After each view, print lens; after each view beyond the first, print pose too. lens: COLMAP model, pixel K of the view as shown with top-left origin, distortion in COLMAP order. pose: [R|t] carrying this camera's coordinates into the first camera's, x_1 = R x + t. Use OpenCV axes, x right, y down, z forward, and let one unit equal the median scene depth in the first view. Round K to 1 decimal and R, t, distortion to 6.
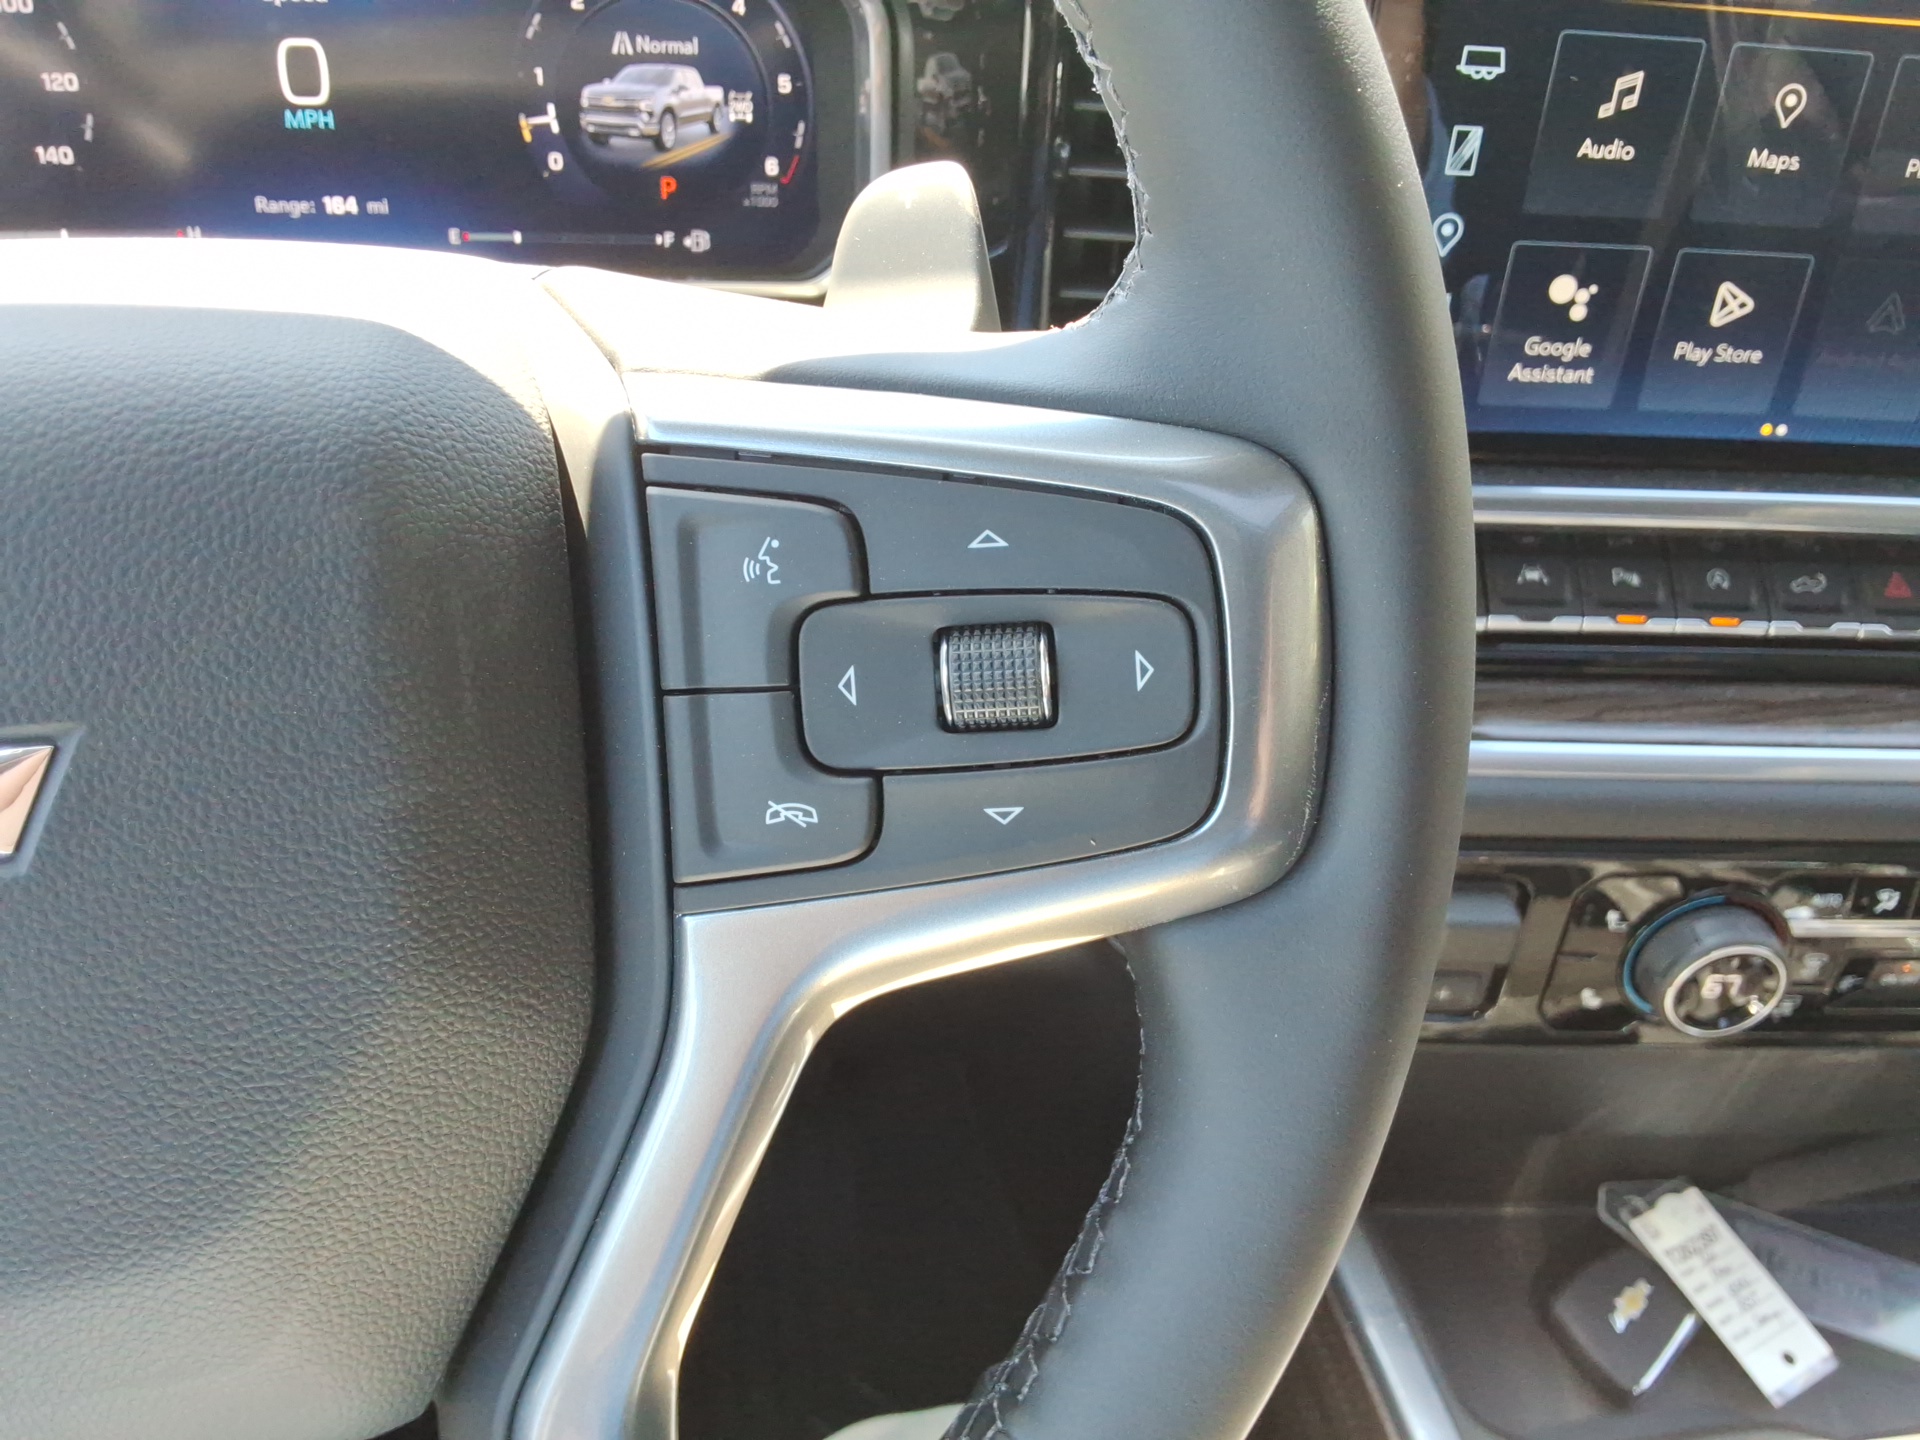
lens RADIAL K [[1548.5, 0, 965.3], [0, 1548.5, 691.9], [0, 0, 1]] dist [0.123323, -0.220006]
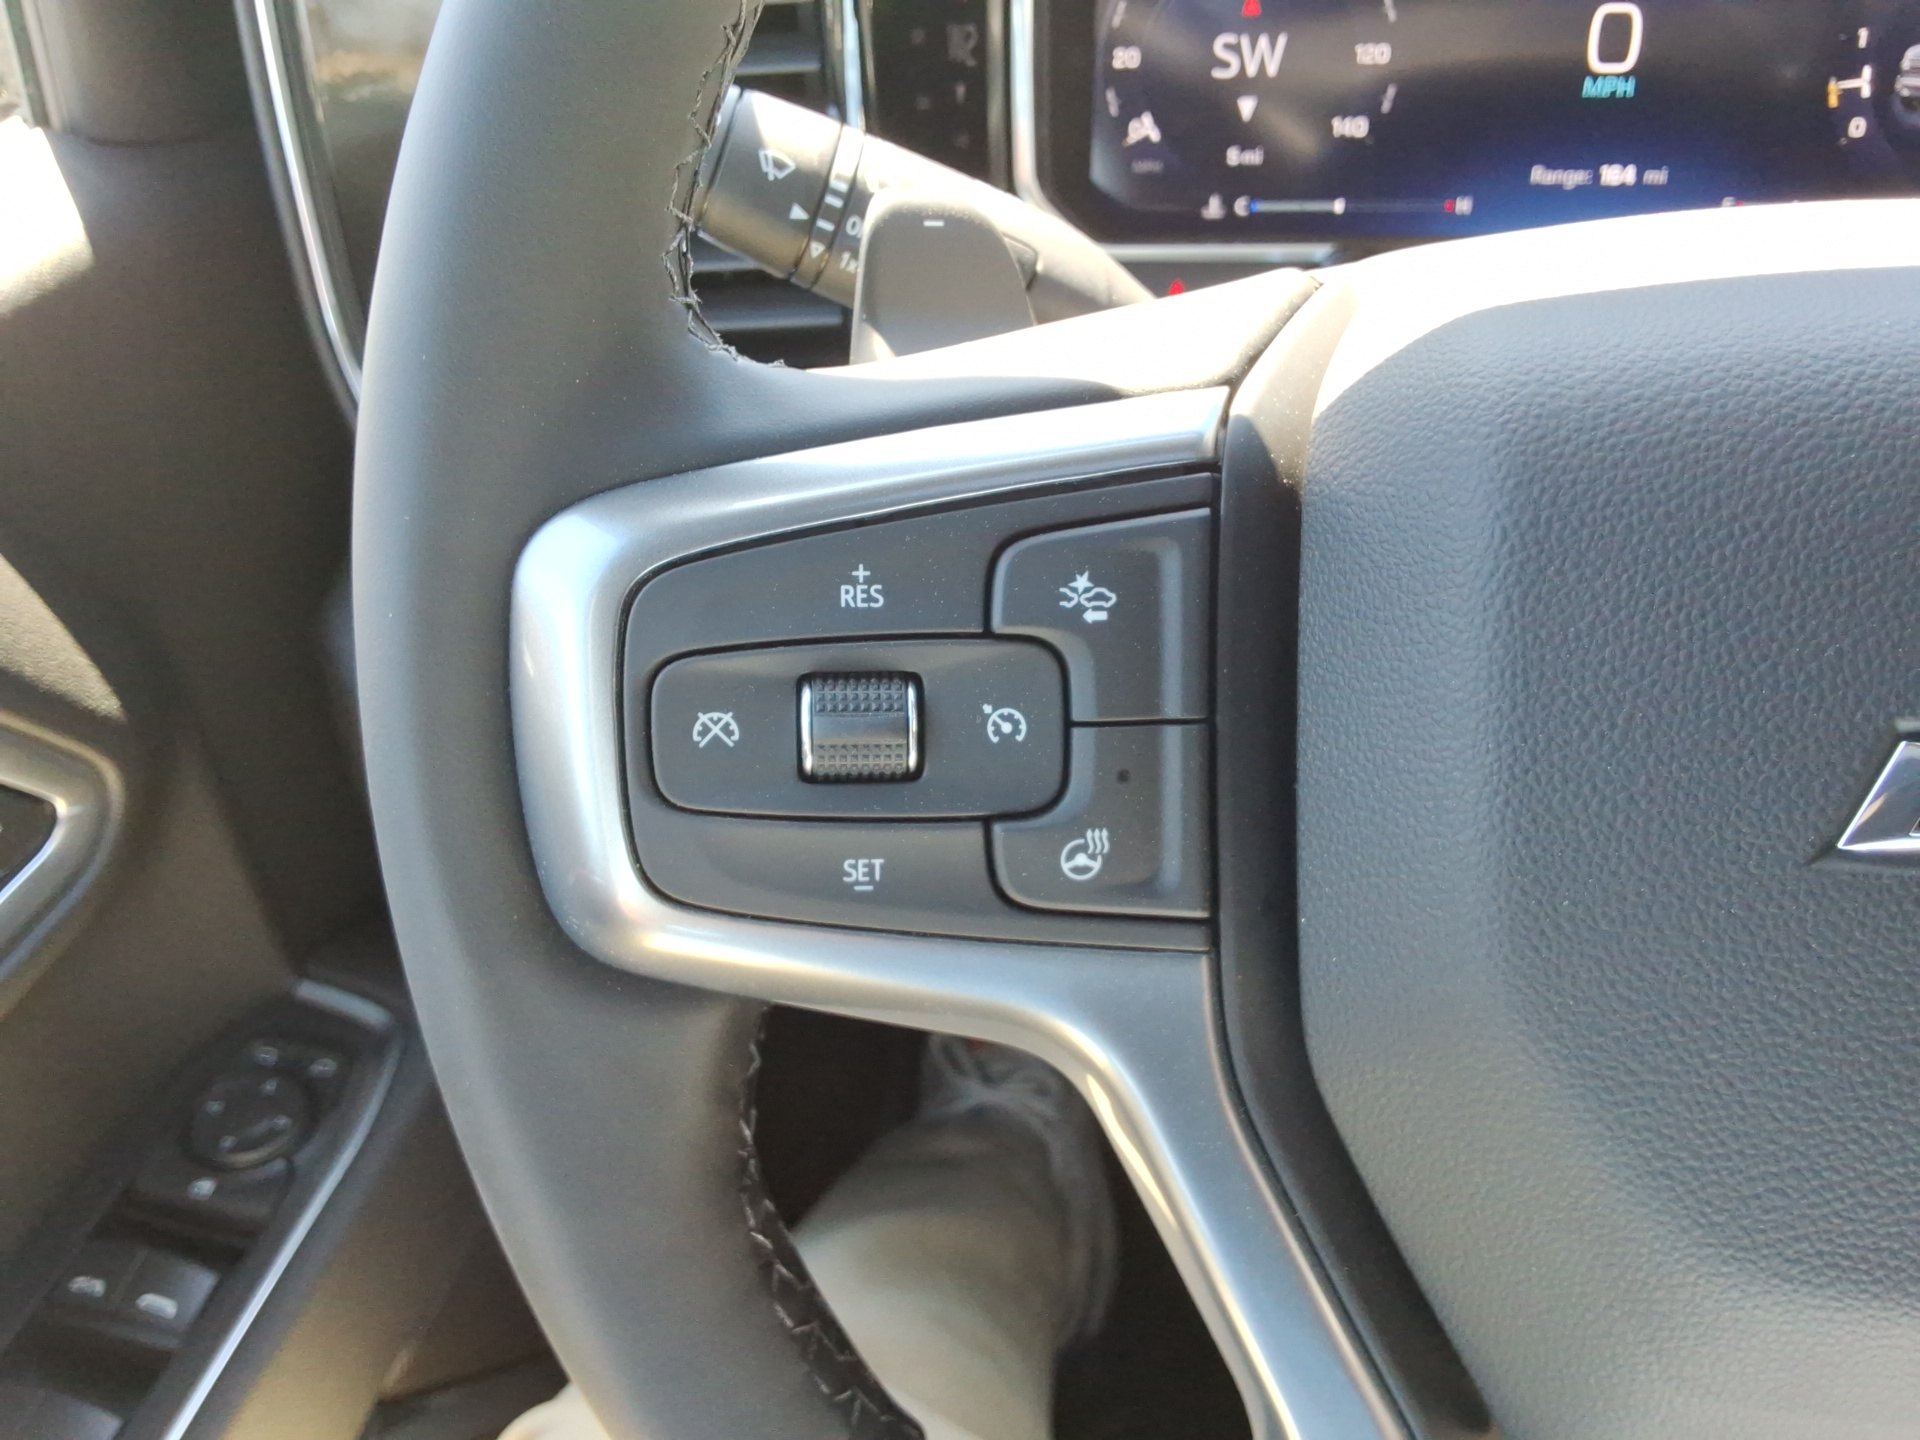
lens RADIAL K [[1561.8, 0, 984.9], [0, 1561.8, 697.7], [0, 0, 1]] dist [0.119147, -0.200729]
pose [[0.931798, 0.105583, -0.347282, -0.384085], [-0.101234, 0.994389, 0.030698, 0.022659], [0.348574, 0.006552, 0.937258, -0.058191]]
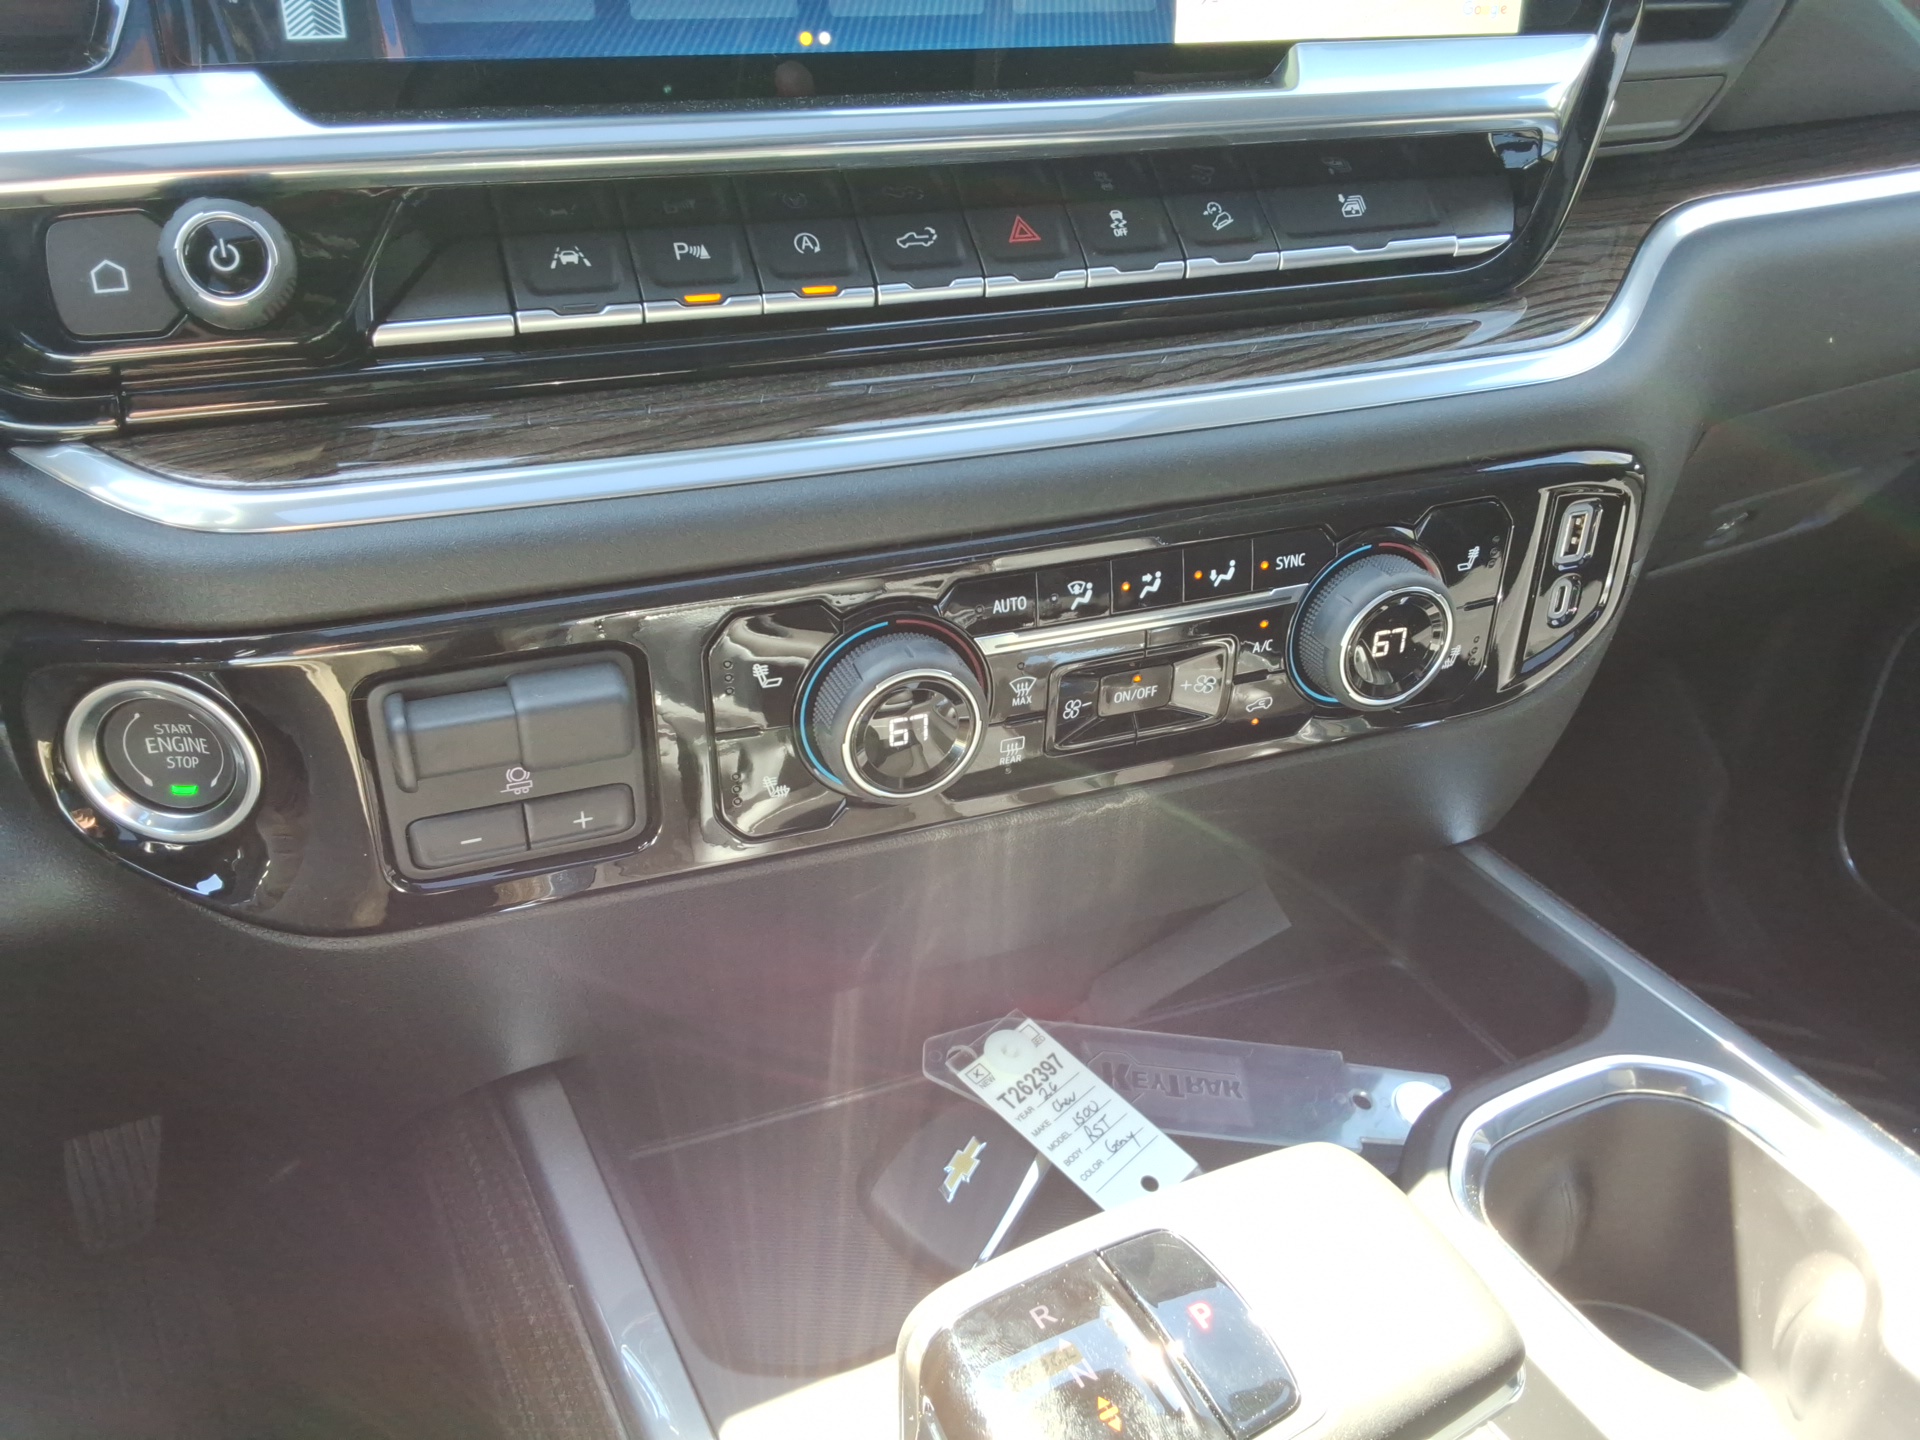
lens RADIAL K [[1561.8, 0, 984.9], [0, 1561.8, 697.7], [0, 0, 1]] dist [0.119147, -0.200729]
pose [[0.946772, -0.189545, 0.260184, 0.313100], [0.201925, 0.979166, -0.021453, 0.196964], [-0.250697, 0.072849, 0.965321, 0.211080]]
